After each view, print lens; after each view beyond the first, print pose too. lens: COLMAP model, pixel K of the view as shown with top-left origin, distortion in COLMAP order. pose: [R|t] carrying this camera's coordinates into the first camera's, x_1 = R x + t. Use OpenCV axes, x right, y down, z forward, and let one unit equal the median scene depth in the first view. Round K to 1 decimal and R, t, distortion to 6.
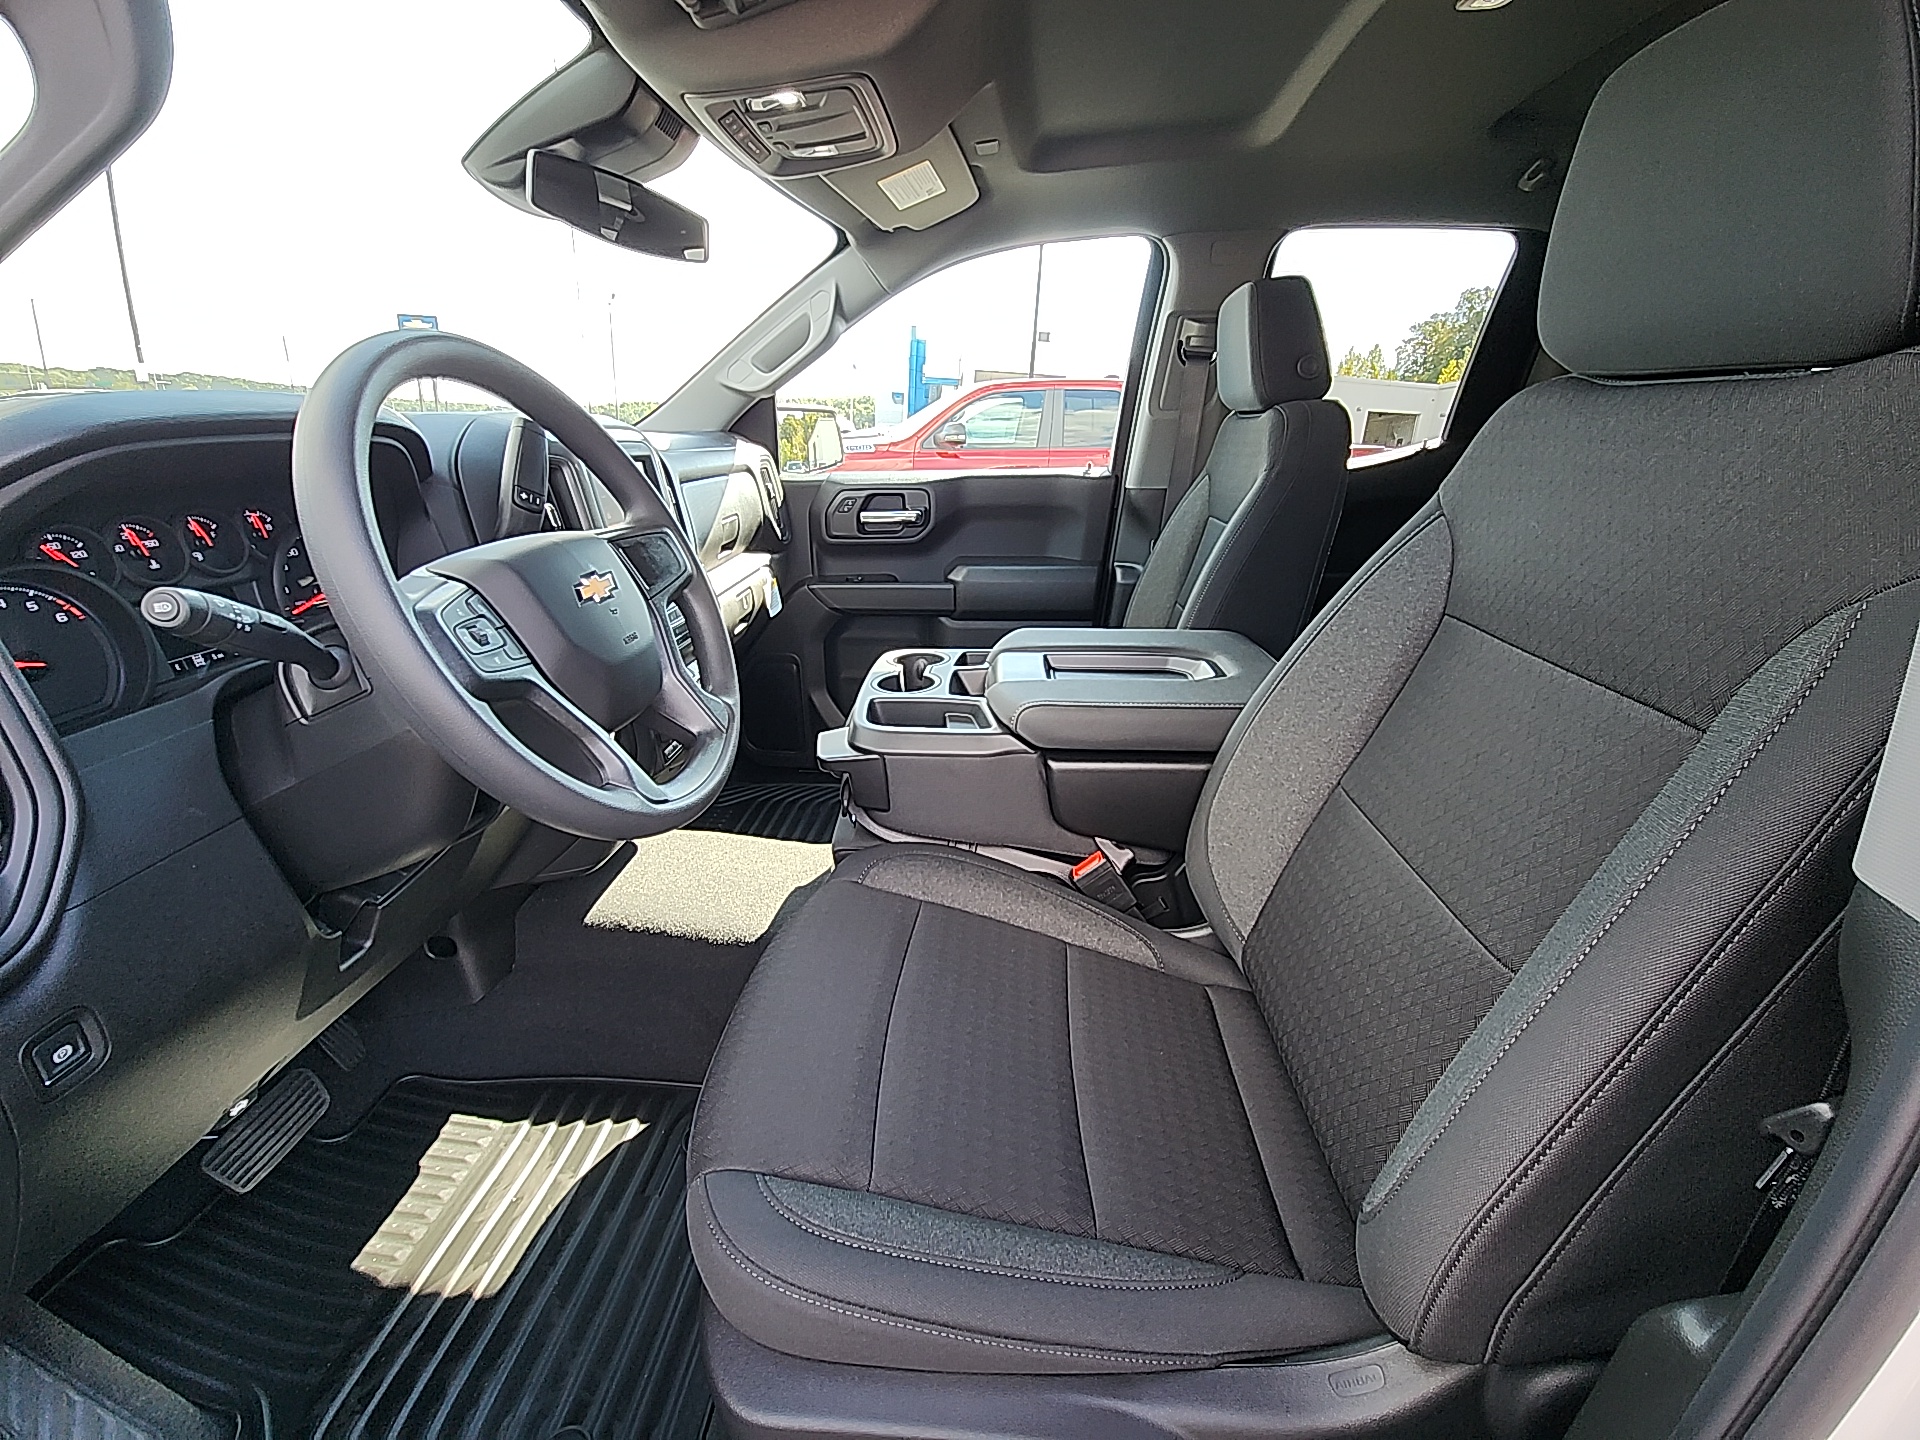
lens RADIAL K [[782.0, 0, 960.5], [0, 782.0, 704.6], [0, 0, 1]] dist [0.006180, -0.002778]
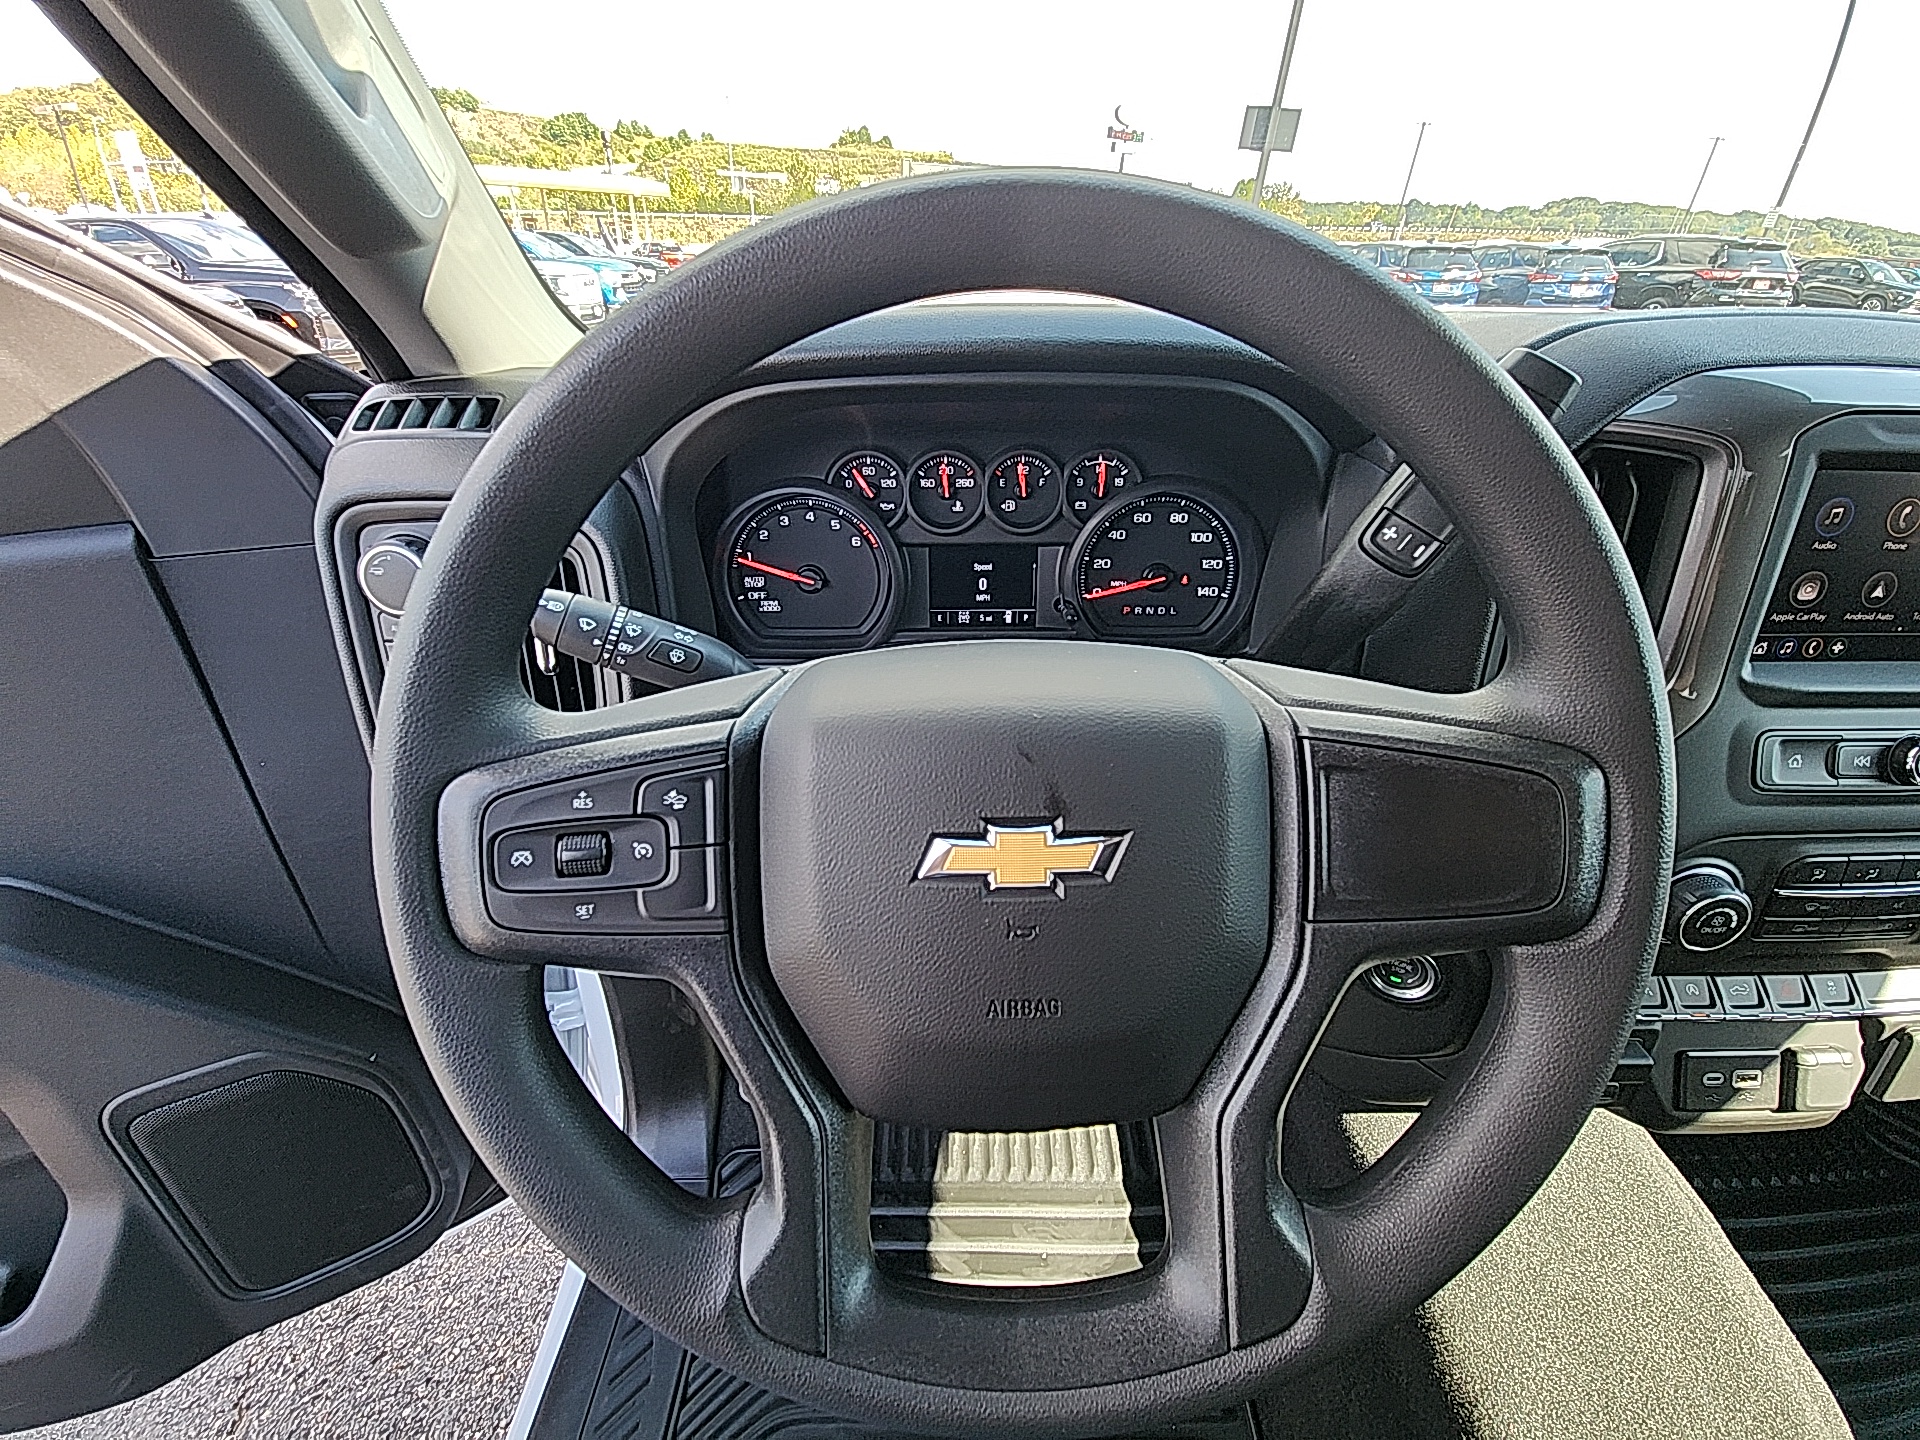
lens RADIAL K [[782.0, 0, 958.7], [0, 782.0, 700.8], [0, 0, 1]] dist [0.006180, -0.002778]
pose [[0.065826, 0.484779, -0.872156, -0.100496], [-0.333466, 0.834486, 0.438672, -0.226318], [0.940461, 0.261958, 0.216588, 0.520160]]
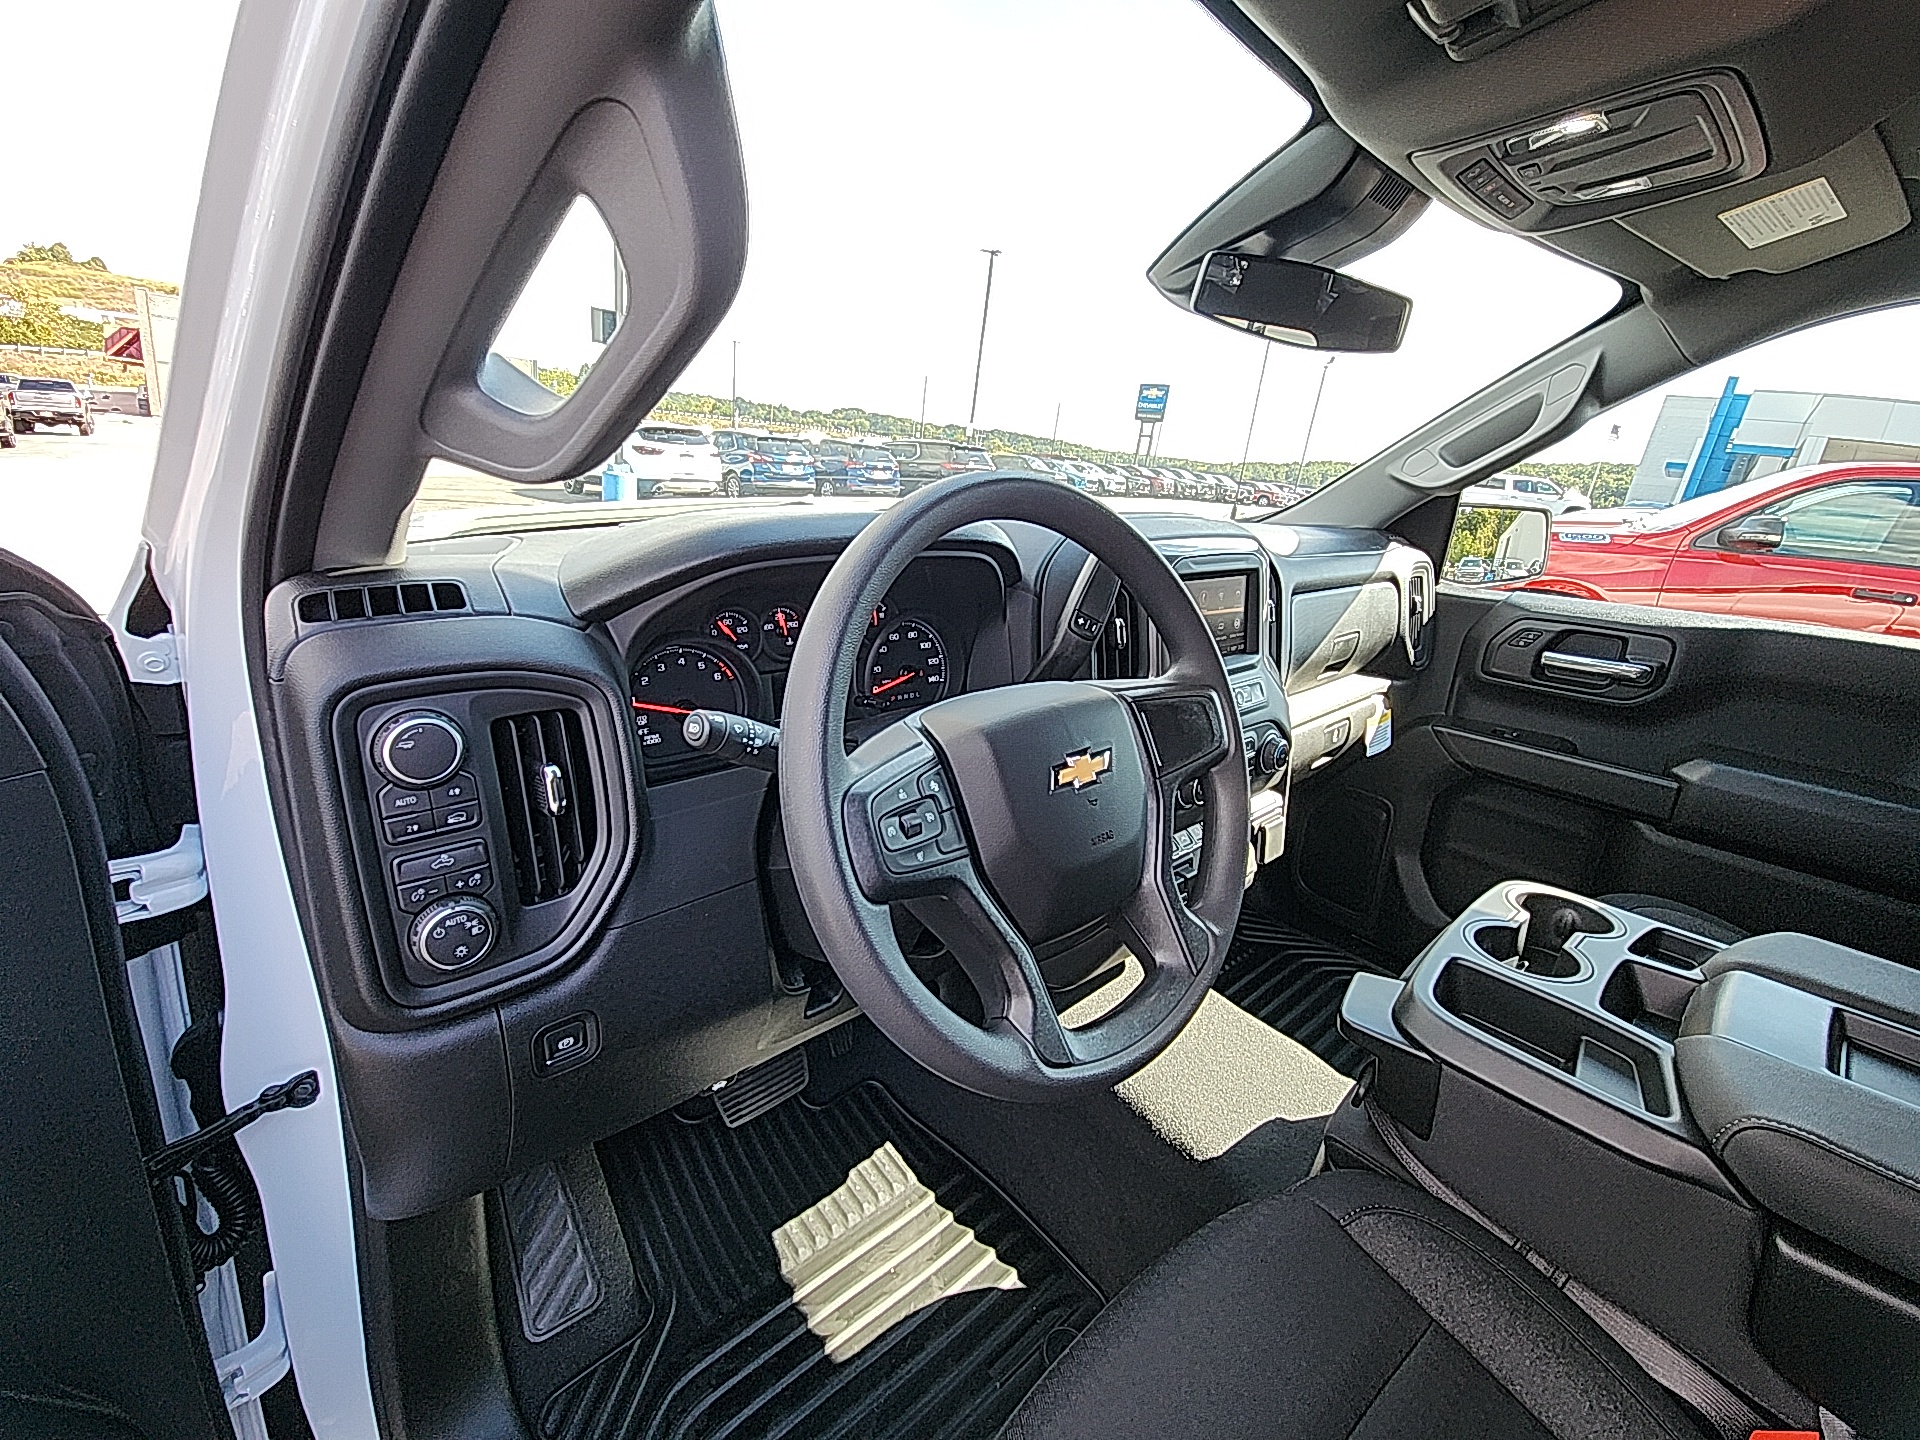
lens RADIAL K [[782.0, 0, 953.8], [0, 782.0, 694.2], [0, 0, 1]] dist [0.006180, -0.002778]
pose [[0.697493, 0.242143, -0.674441, -0.013616], [-0.291279, 0.955720, 0.041895, -0.134156], [0.654721, 0.167229, 0.737140, 0.176138]]
